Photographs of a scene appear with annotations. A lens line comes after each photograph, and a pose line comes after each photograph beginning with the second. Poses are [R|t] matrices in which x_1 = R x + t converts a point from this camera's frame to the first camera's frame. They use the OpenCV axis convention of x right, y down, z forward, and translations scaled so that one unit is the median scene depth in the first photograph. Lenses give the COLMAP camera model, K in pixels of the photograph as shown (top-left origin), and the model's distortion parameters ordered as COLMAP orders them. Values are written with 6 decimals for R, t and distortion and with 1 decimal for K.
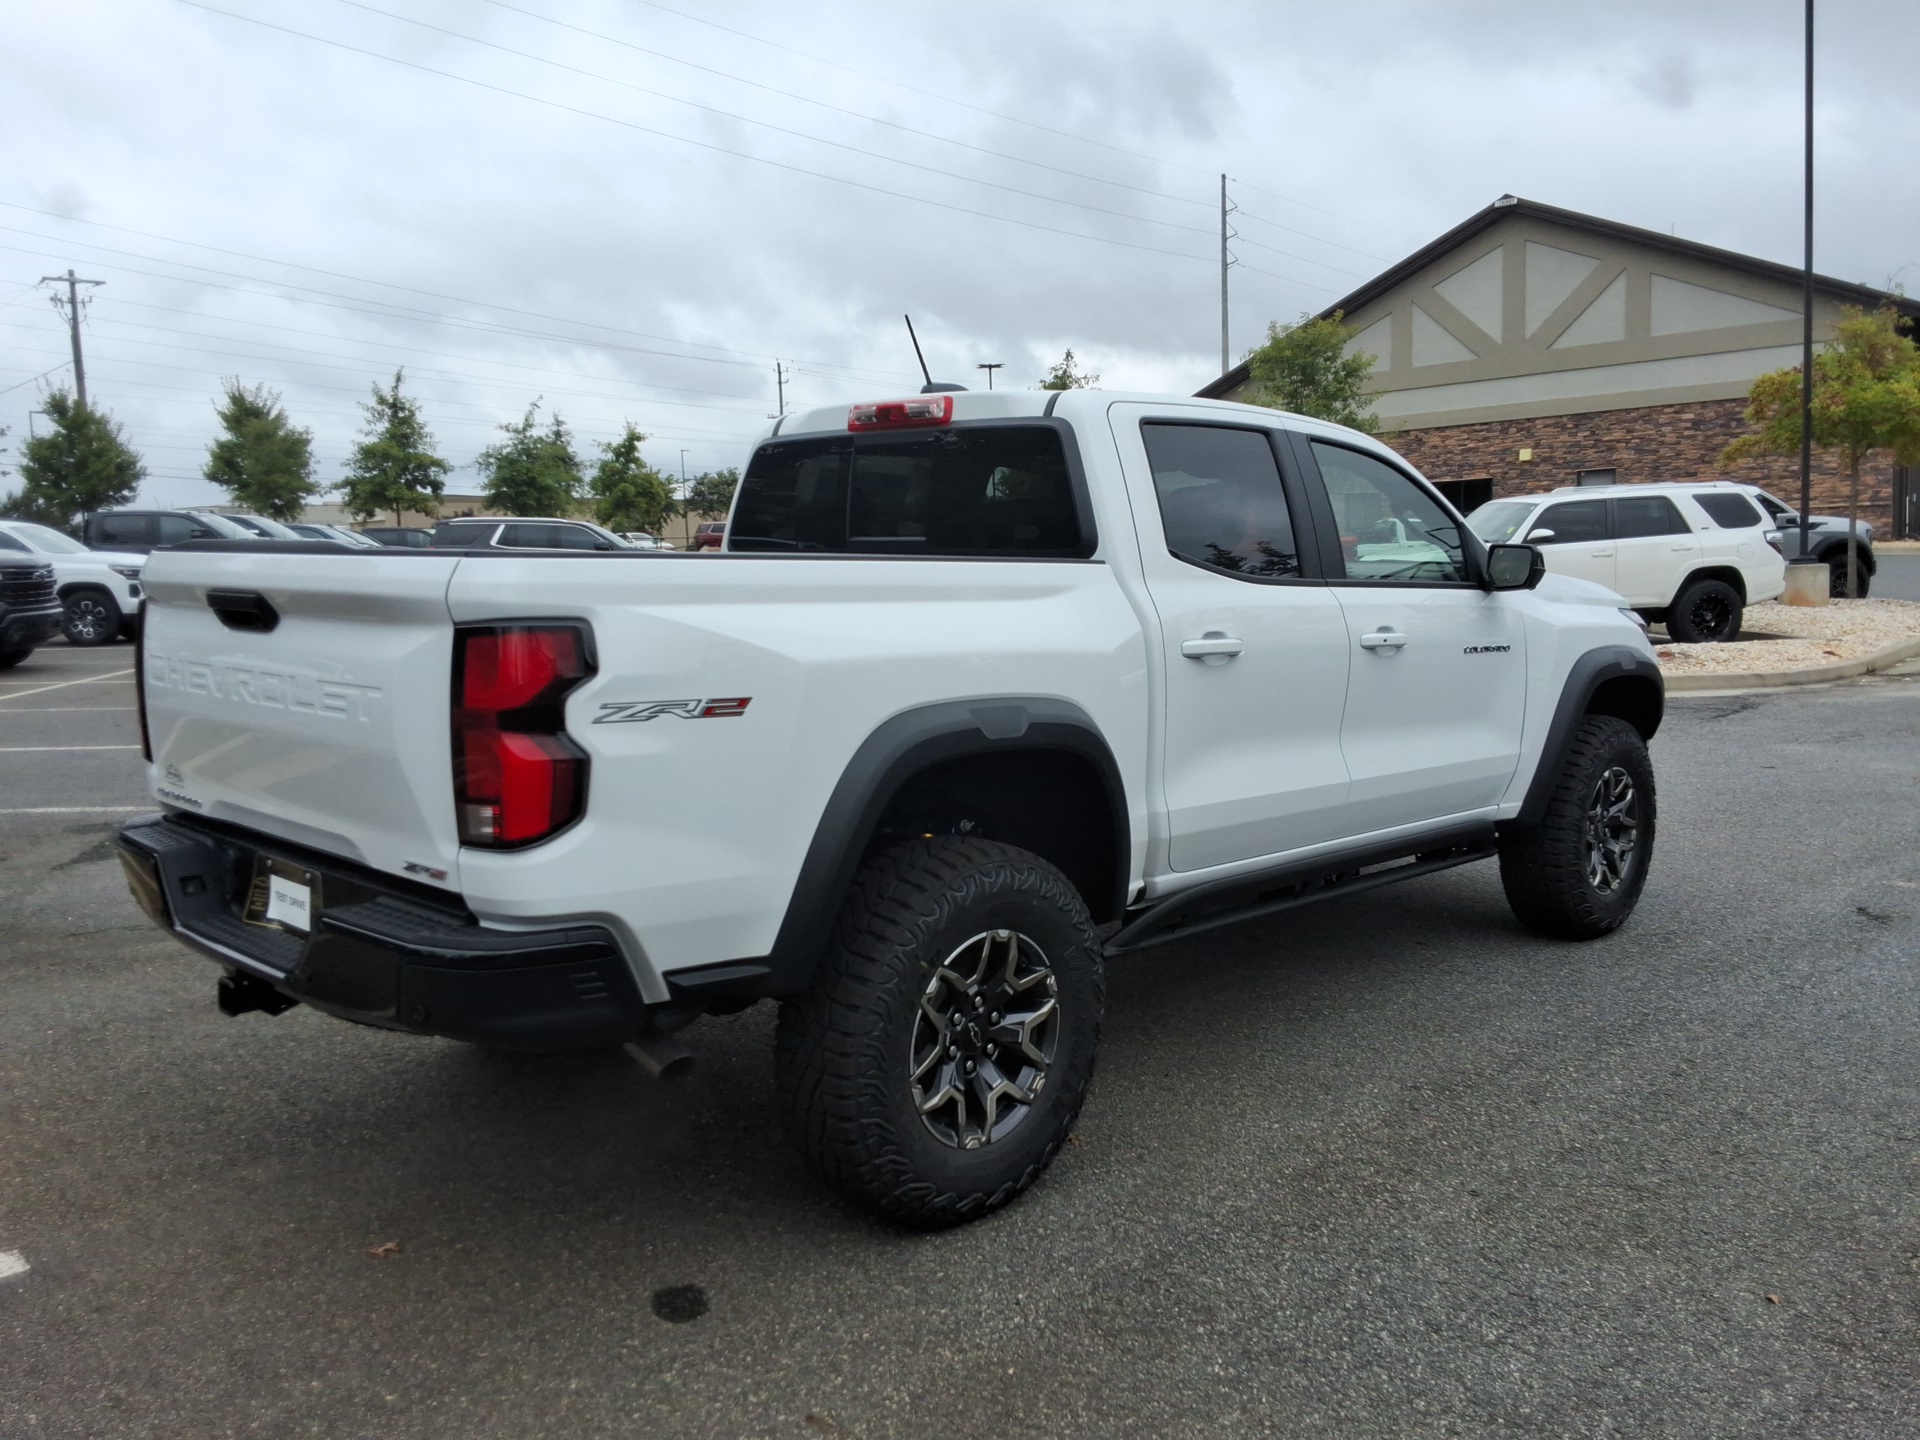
lens RADIAL K [[1539.3, 0, 968.2], [0, 1539.3, 730.4], [0, 0, 1]] dist [0.138961, -0.220427]
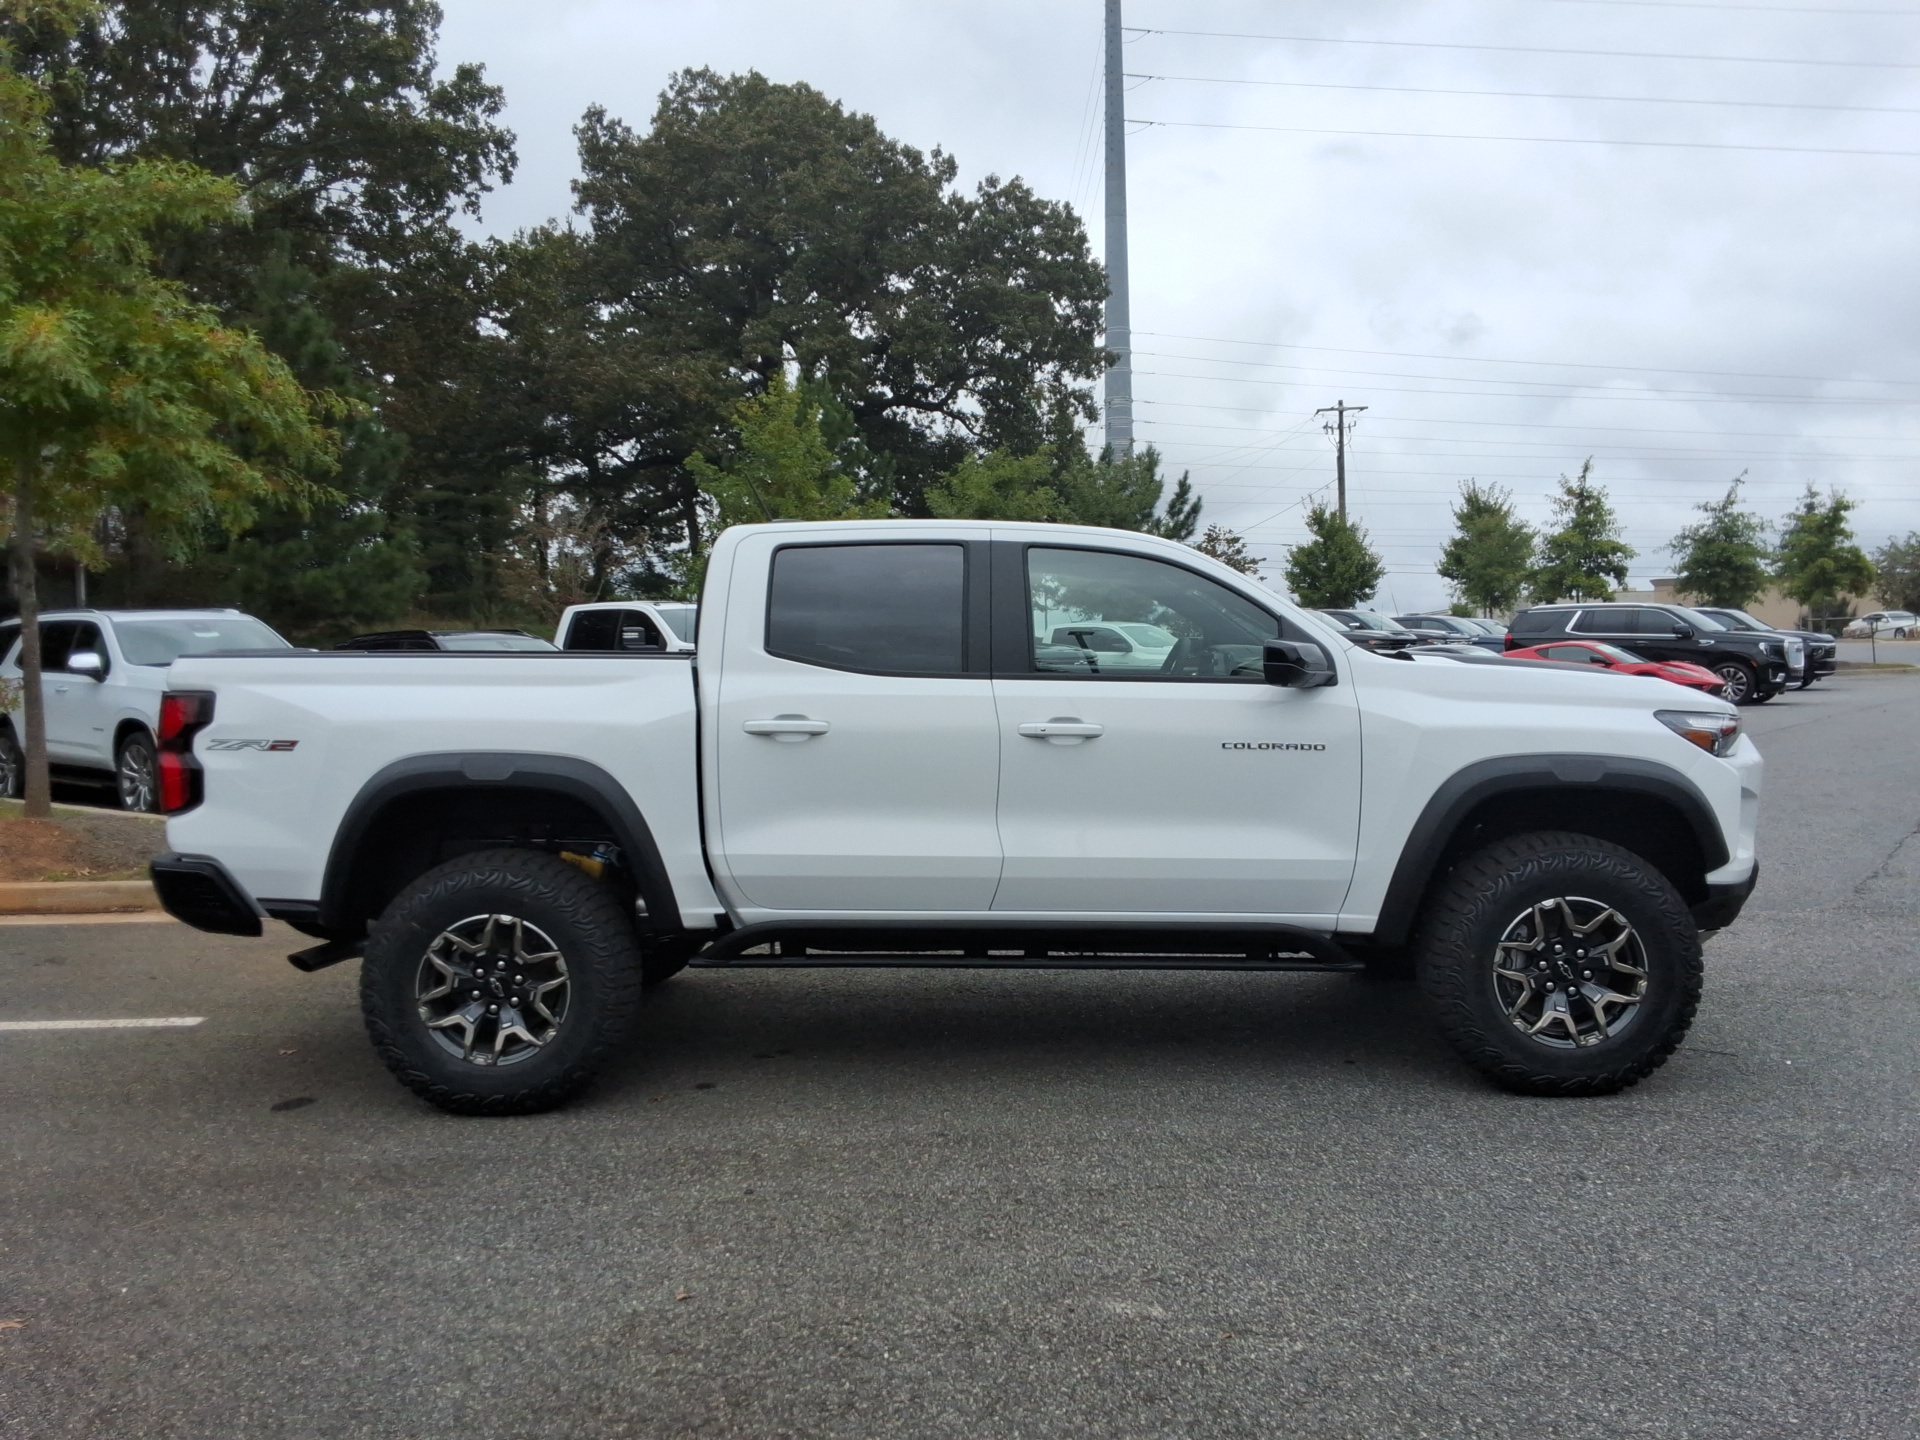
lens RADIAL K [[1539.3, 0, 968.2], [0, 1539.3, 730.4], [0, 0, 1]] dist [0.138961, -0.220427]
pose [[0.694667, 0.032923, -0.718577, 0.123890], [-0.071874, 0.997130, -0.023797, -0.003473], [0.715731, 0.068178, 0.695040, 0.027035]]
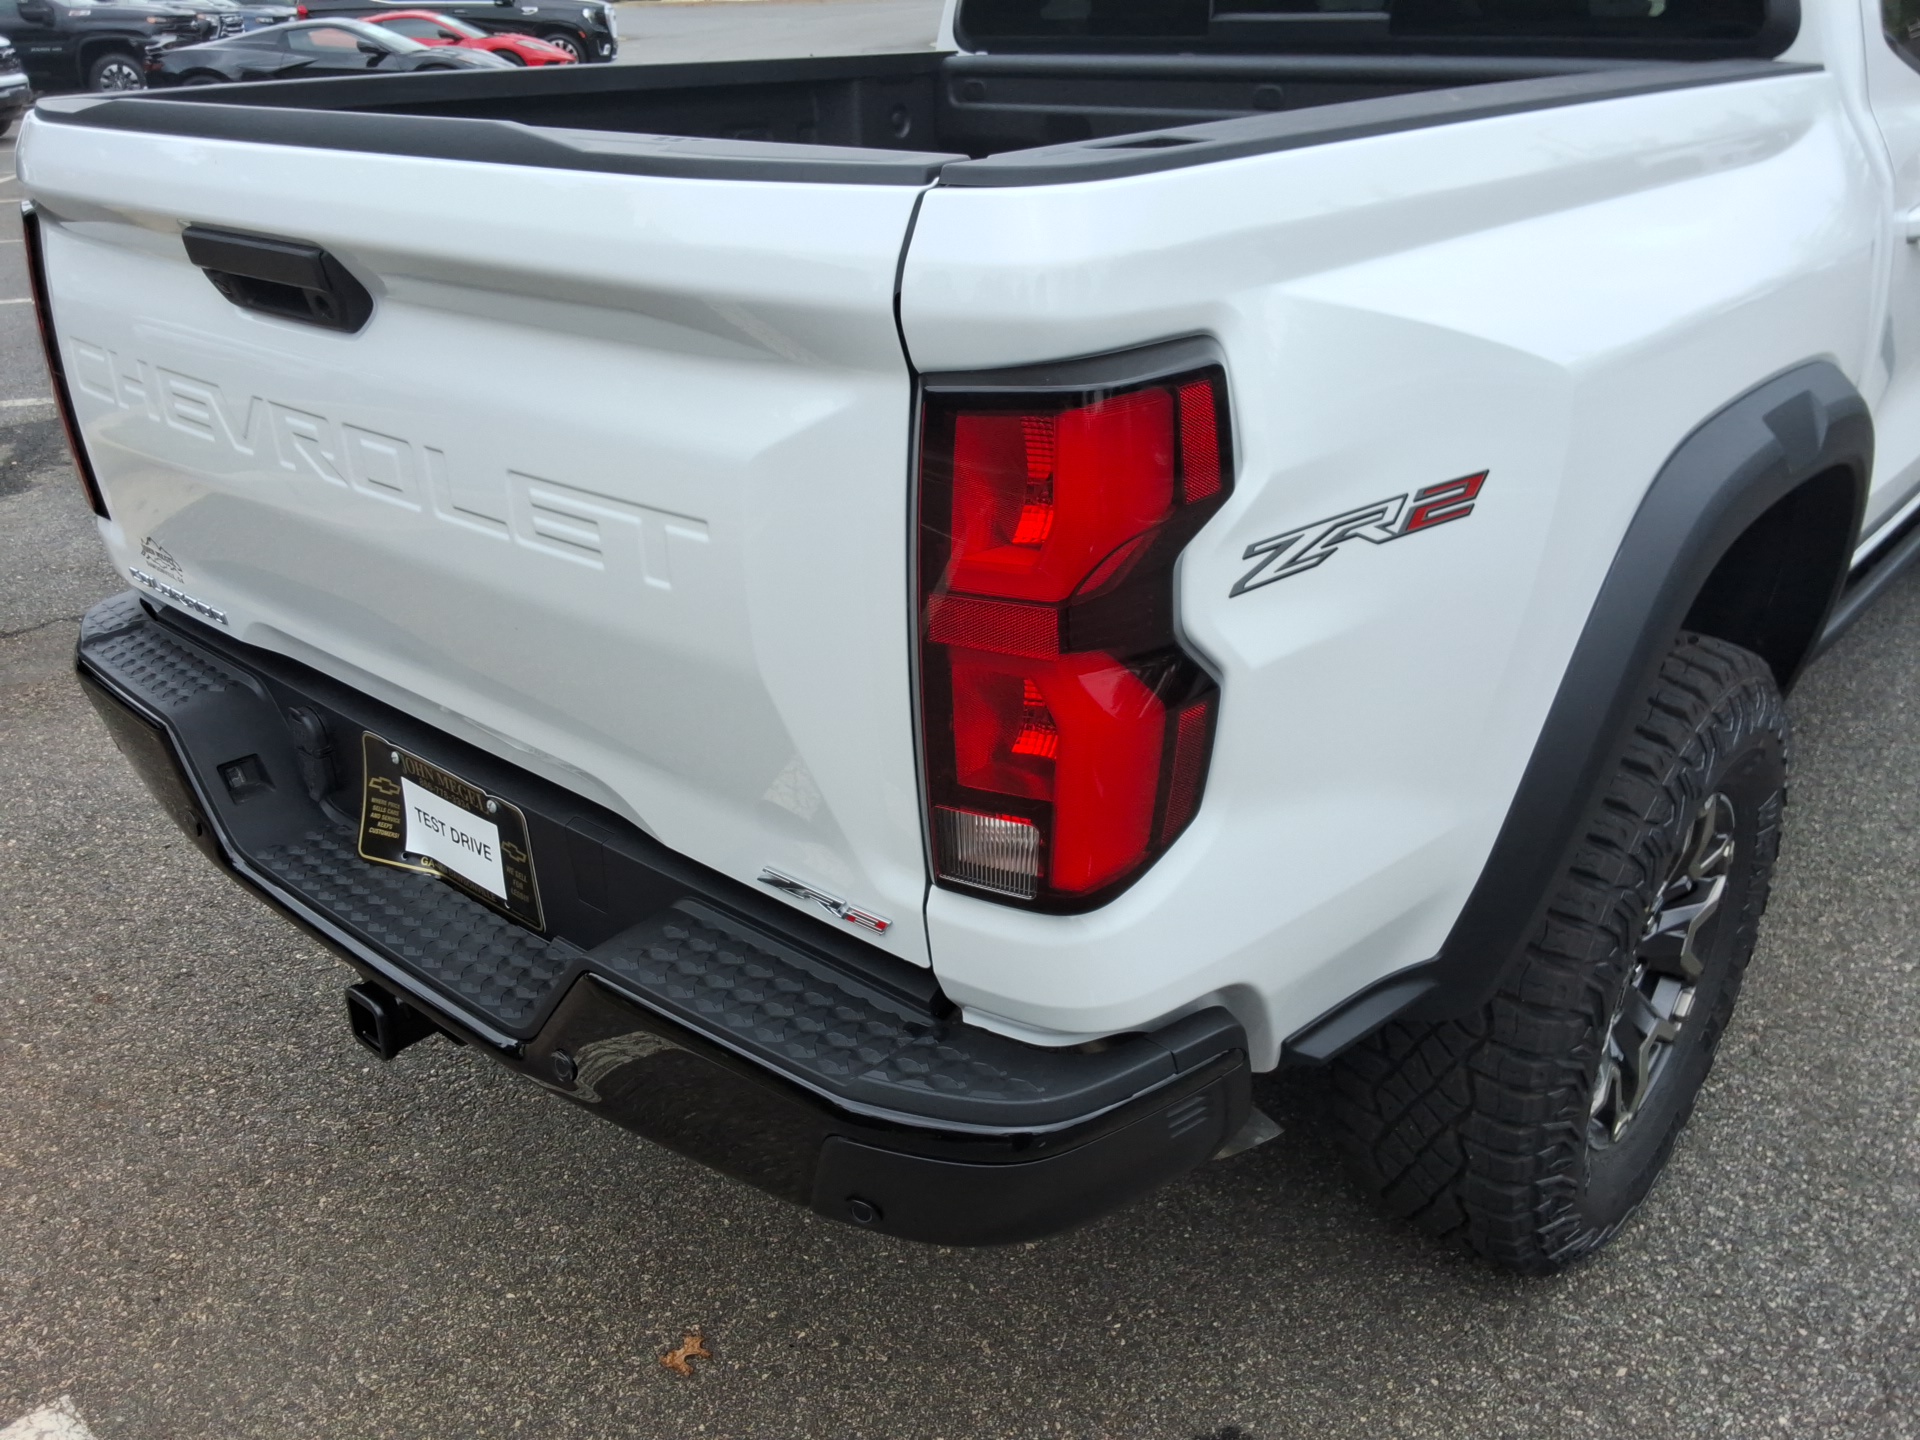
lens RADIAL K [[1539.3, 0, 968.2], [0, 1539.3, 730.4], [0, 0, 1]] dist [0.138961, -0.220427]
pose [[0.998452, -0.043221, 0.034995, -0.024239], [0.029619, 0.945882, 0.323157, -0.007860], [-0.047069, -0.321620, 0.945698, 0.044438]]
